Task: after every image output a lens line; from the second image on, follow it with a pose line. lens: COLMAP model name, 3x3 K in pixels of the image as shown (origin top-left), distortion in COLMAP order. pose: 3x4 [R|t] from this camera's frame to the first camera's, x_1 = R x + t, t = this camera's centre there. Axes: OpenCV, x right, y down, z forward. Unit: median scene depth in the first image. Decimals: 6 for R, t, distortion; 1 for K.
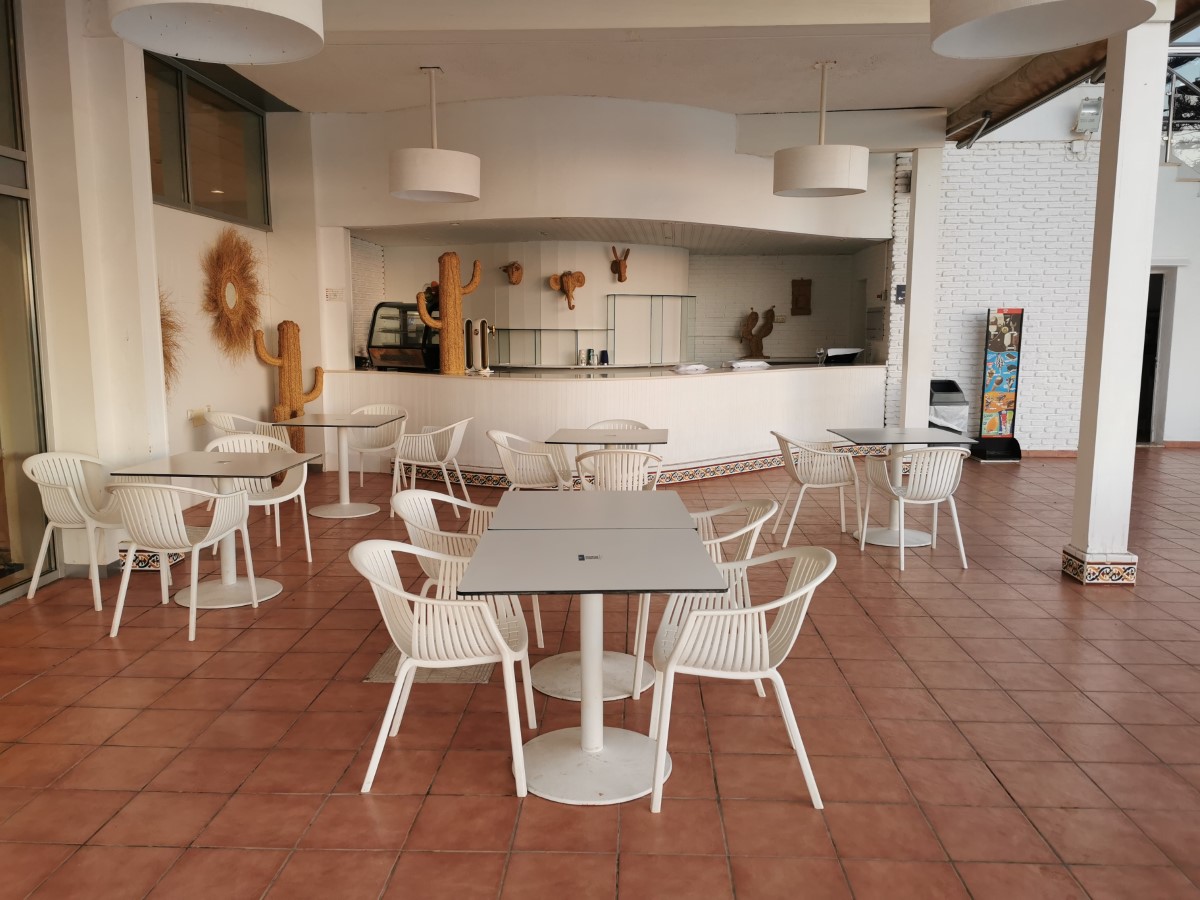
lens RADIAL K [[892.0, 0, 600.0], [0, 892.0, 450.0], [0, 0, 1]] dist [0.075558, -0.131286]
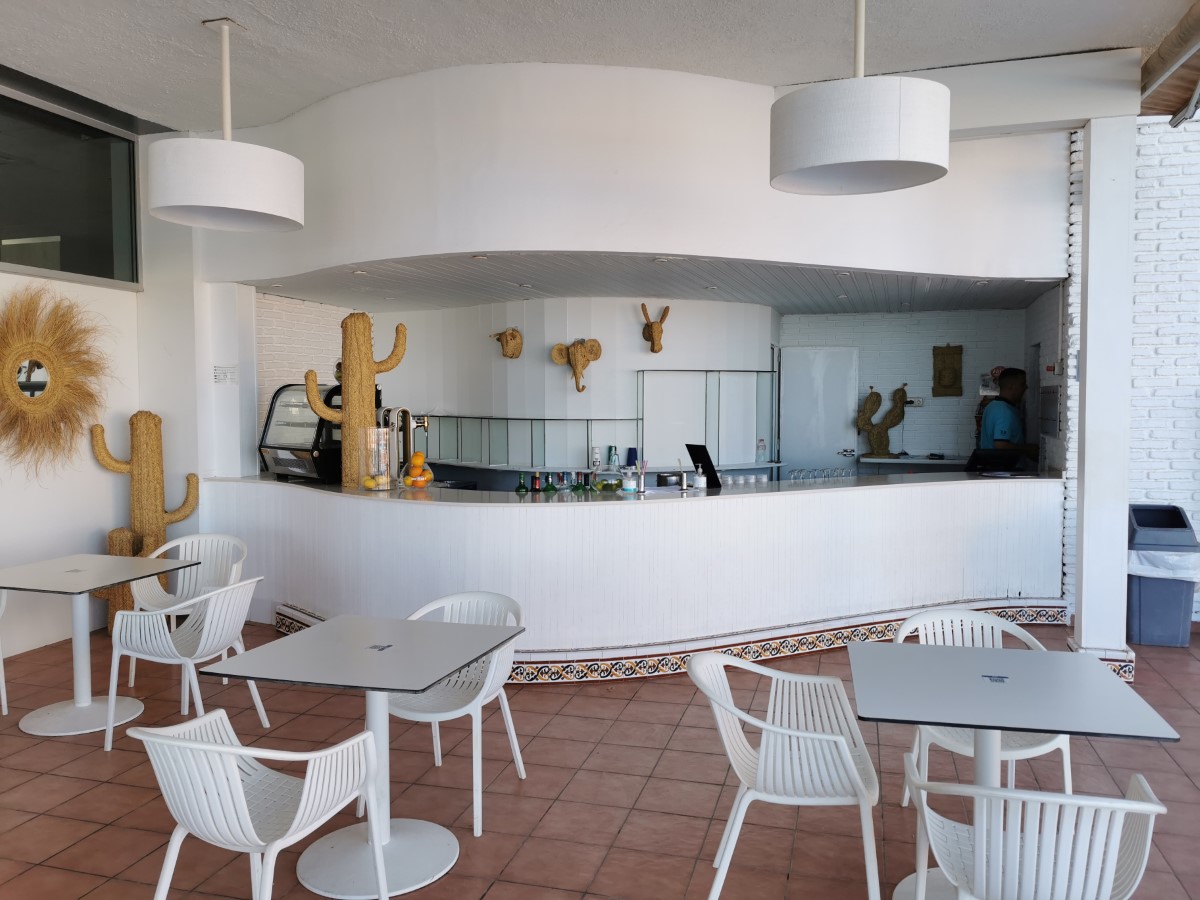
lens RADIAL K [[892.0, 0, 600.0], [0, 892.0, 450.0], [0, 0, 1]] dist [0.075558, -0.131286]
pose [[0.970769, 0.010608, -0.239783, 0.155341], [-0.030535, 0.996364, -0.079541, -0.054092], [0.238067, 0.084538, 0.967563, 0.315676]]
